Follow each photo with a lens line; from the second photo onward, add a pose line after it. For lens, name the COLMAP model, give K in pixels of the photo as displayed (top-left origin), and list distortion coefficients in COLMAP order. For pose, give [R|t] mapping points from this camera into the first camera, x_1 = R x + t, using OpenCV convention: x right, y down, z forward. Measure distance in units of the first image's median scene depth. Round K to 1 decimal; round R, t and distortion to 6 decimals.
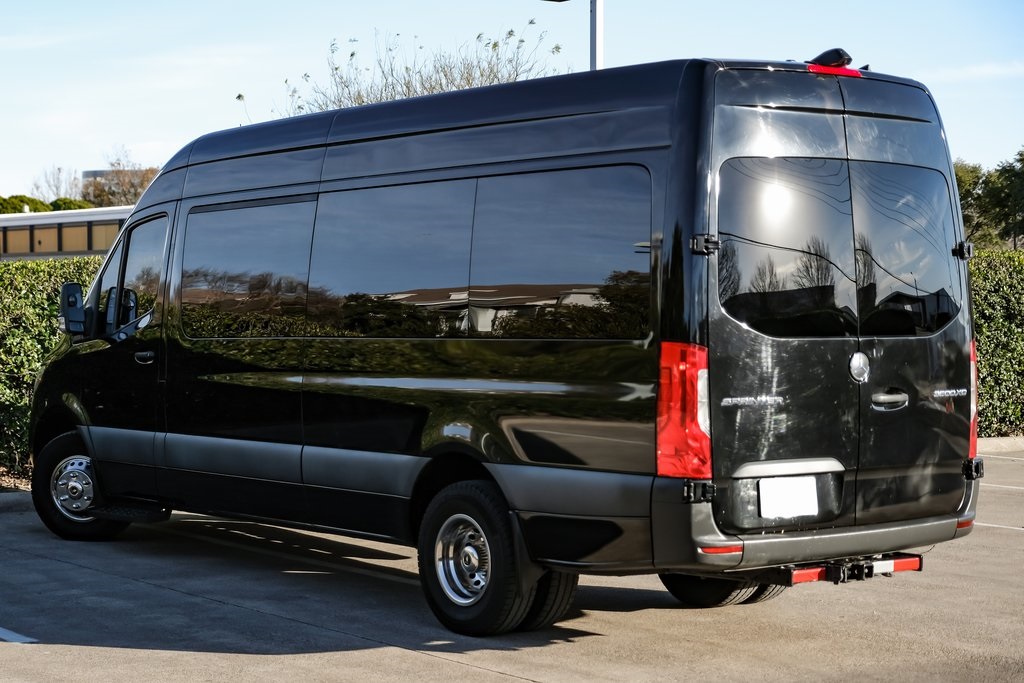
lens RADIAL K [[1974.6, 0, 512.0], [0, 1974.6, 341.5], [0, 0, 1]] dist [0.047995, -0.159466]
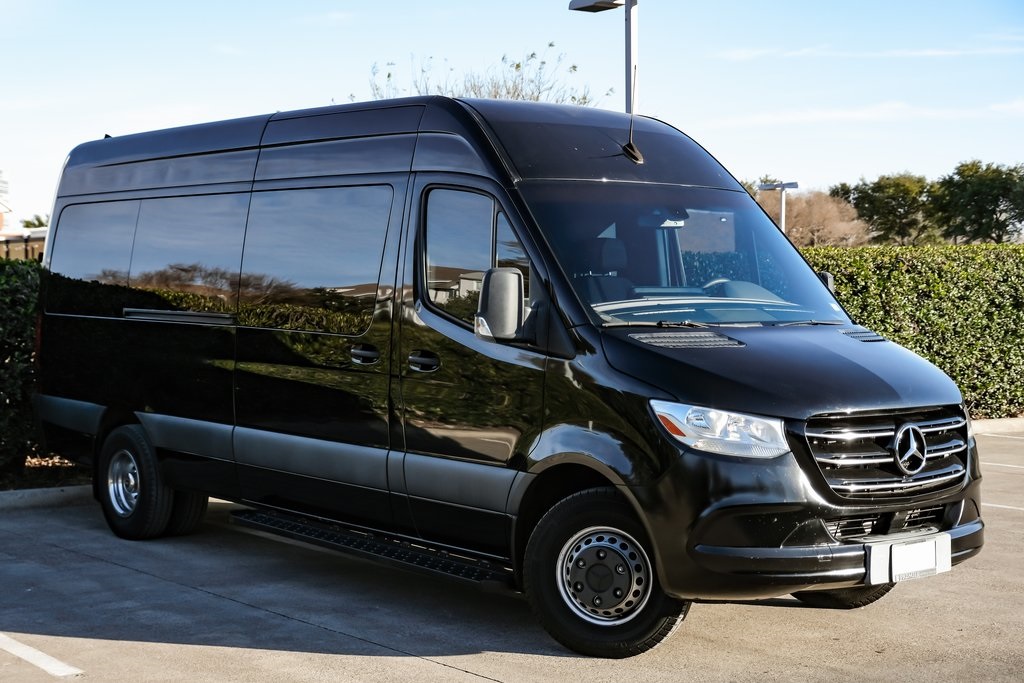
lens RADIAL K [[1526.9, 0, 512.0], [0, 1526.9, 341.5], [0, 0, 1]] dist [0.014509, 0.075695]
pose [[0.999932, -0.007318, 0.009102, -0.029080], [0.007240, 0.999937, 0.008562, -0.001833], [-0.009164, -0.008496, 0.999922, 0.177631]]
